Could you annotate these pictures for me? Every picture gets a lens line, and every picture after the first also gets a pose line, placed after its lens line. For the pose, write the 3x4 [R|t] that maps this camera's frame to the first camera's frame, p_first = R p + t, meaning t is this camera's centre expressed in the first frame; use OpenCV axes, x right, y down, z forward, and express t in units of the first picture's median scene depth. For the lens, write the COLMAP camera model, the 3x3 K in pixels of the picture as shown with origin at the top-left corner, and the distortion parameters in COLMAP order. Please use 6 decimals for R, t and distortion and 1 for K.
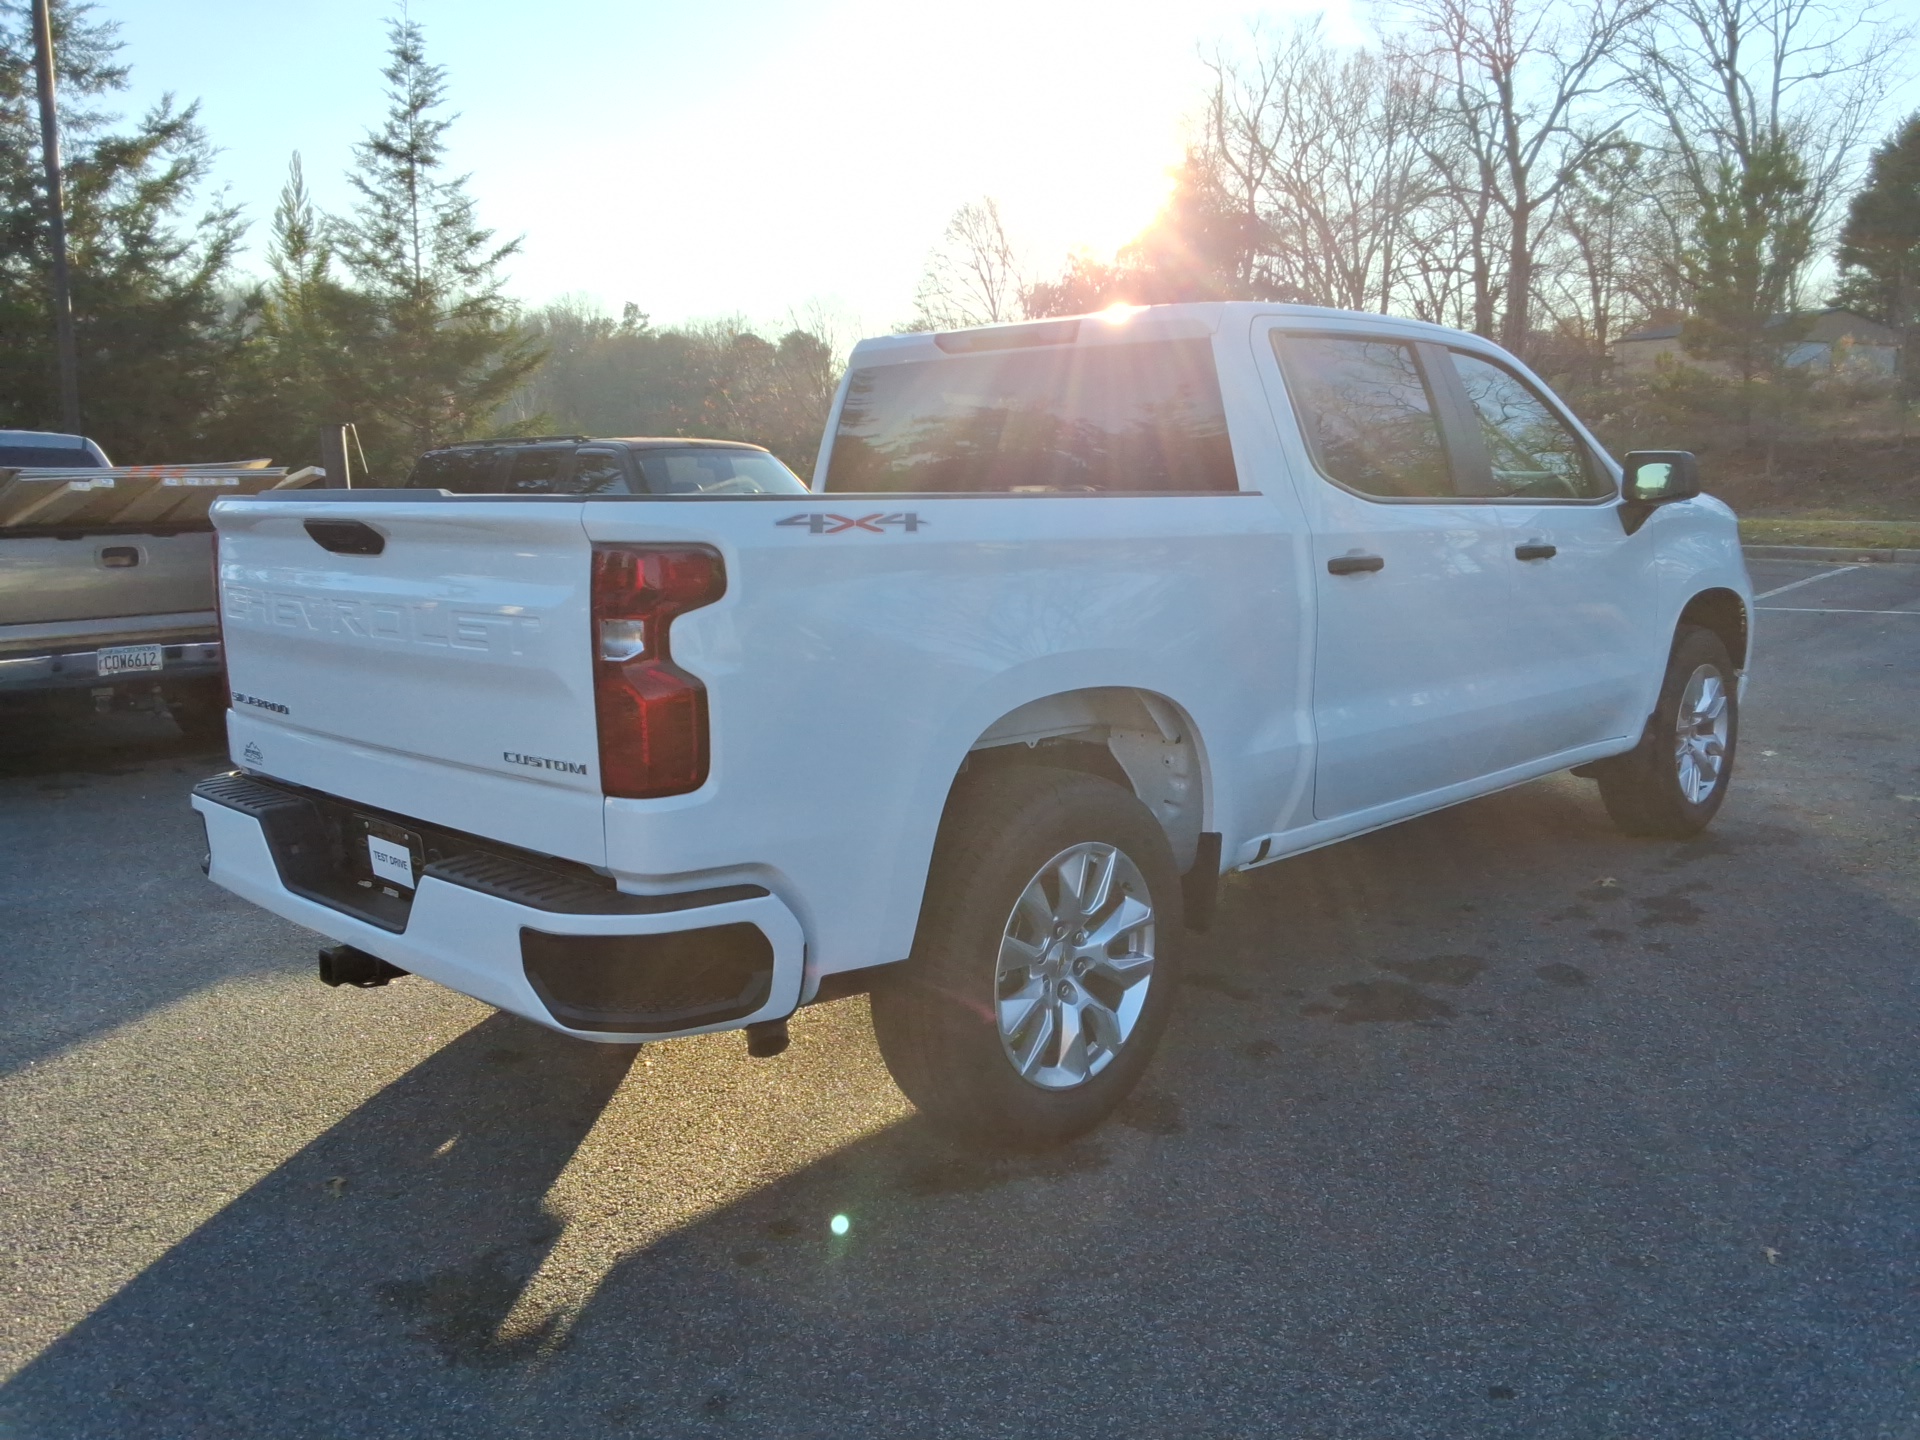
lens RADIAL K [[1550.7, 0, 961.3], [0, 1550.7, 710.3], [0, 0, 1]] dist [0.107294, -0.168597]
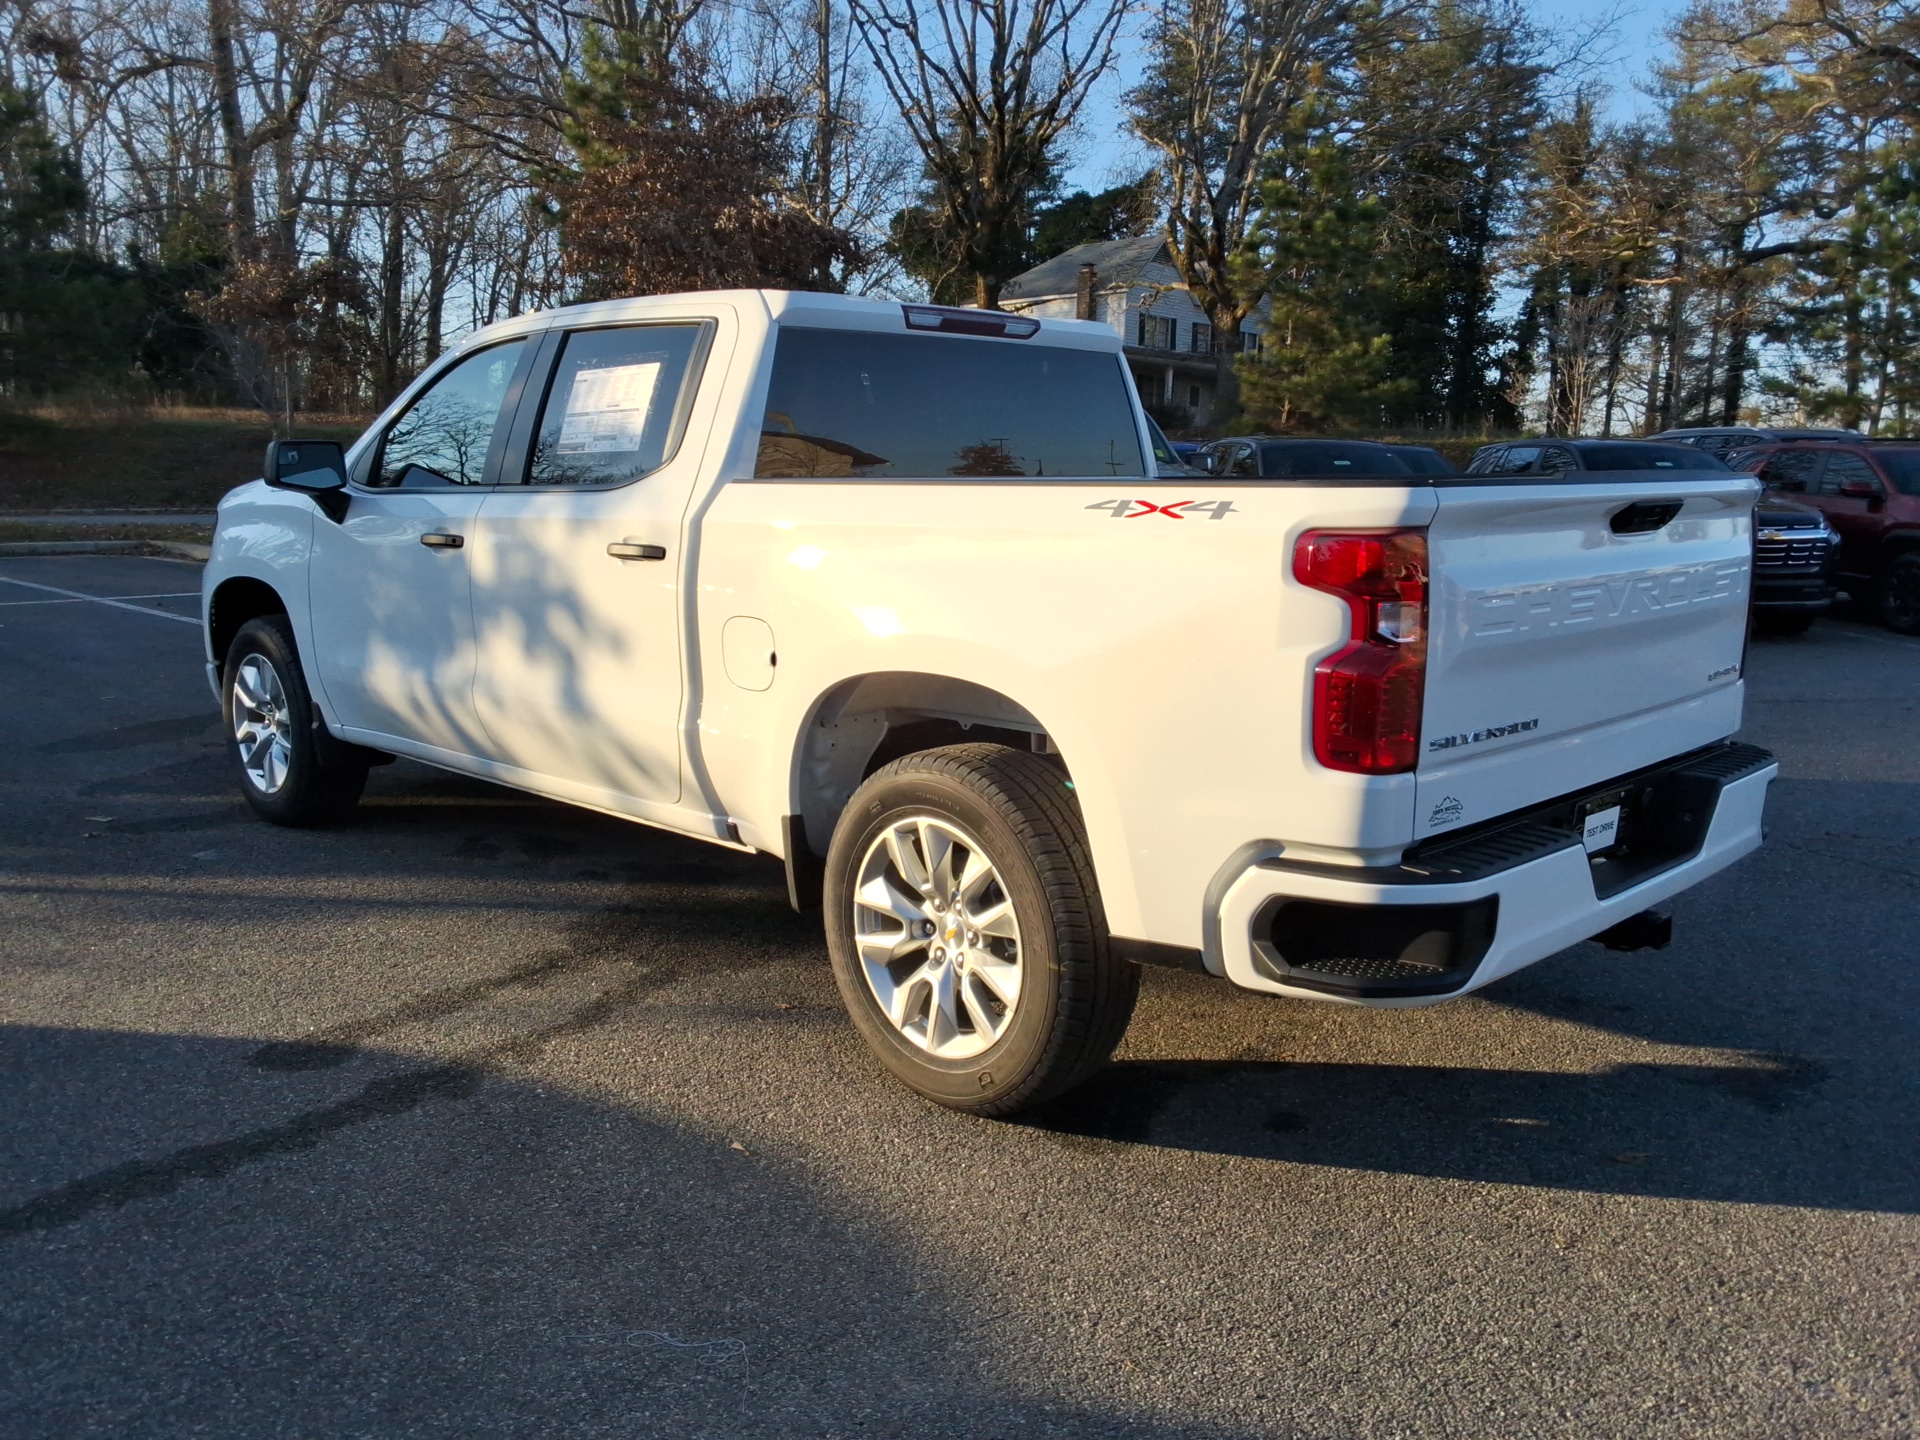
lens RADIAL K [[1550.7, 0, 961.3], [0, 1550.7, 710.3], [0, 0, 1]] dist [0.107294, -0.168597]
pose [[0.003184, -0.144541, 0.989494, -0.908276], [0.141184, 0.979652, 0.142649, -0.124177], [-0.989978, 0.139246, 0.023526, 0.910732]]
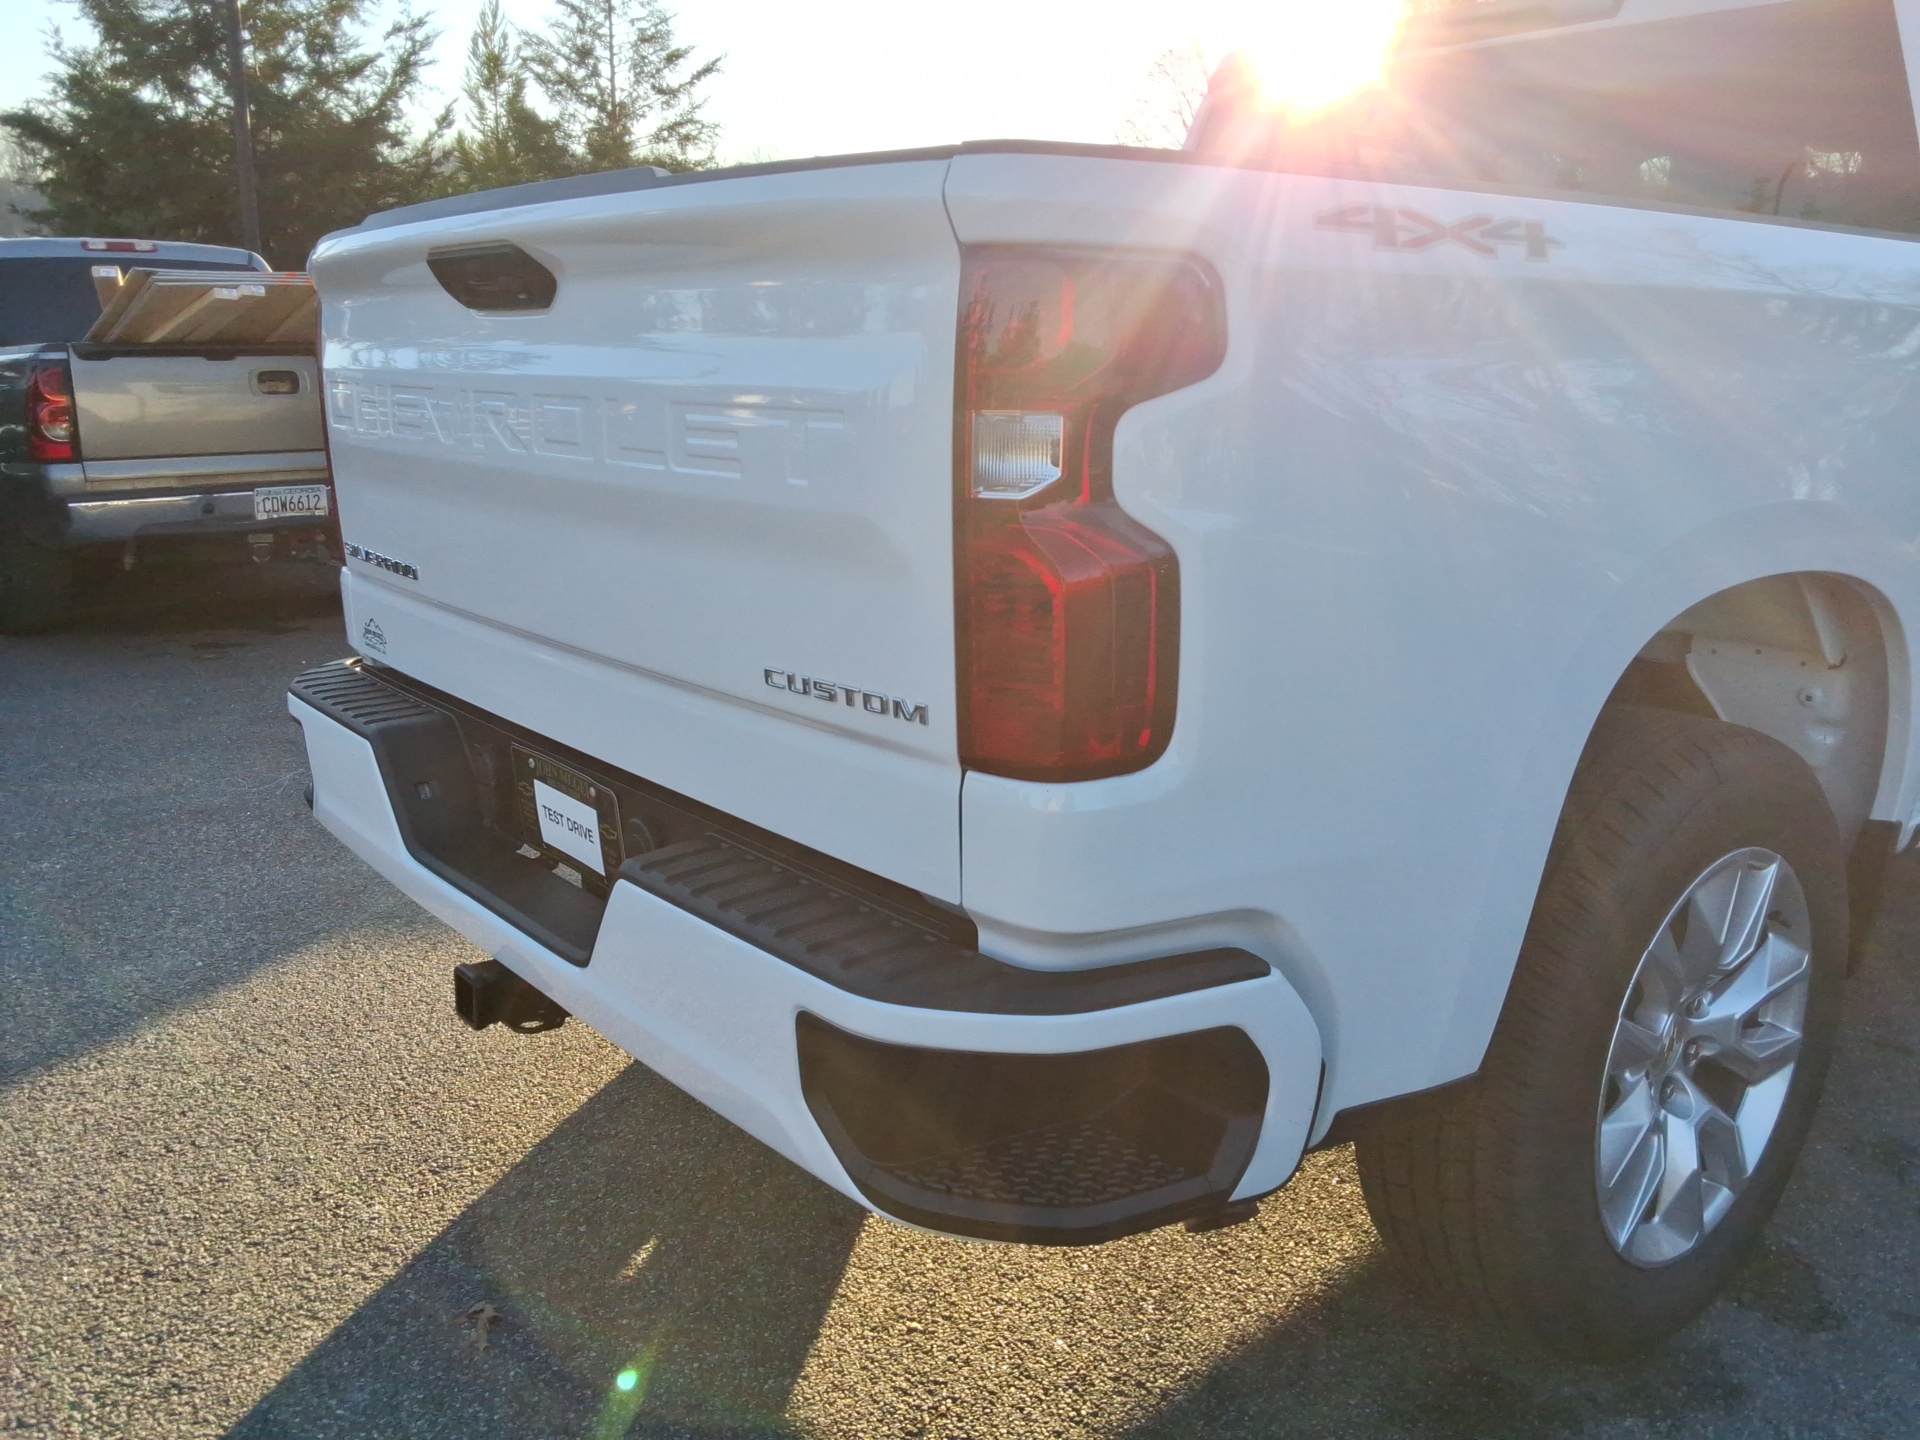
lens RADIAL K [[1537.7, 0, 963.9], [0, 1537.7, 715.0], [0, 0, 1]] dist [0.117074, -0.172549]
pose [[0.993521, 0.039444, -0.106584, -0.096060], [-0.030066, 0.995649, 0.088202, -0.003820], [0.109599, -0.084426, 0.990384, 0.274967]]
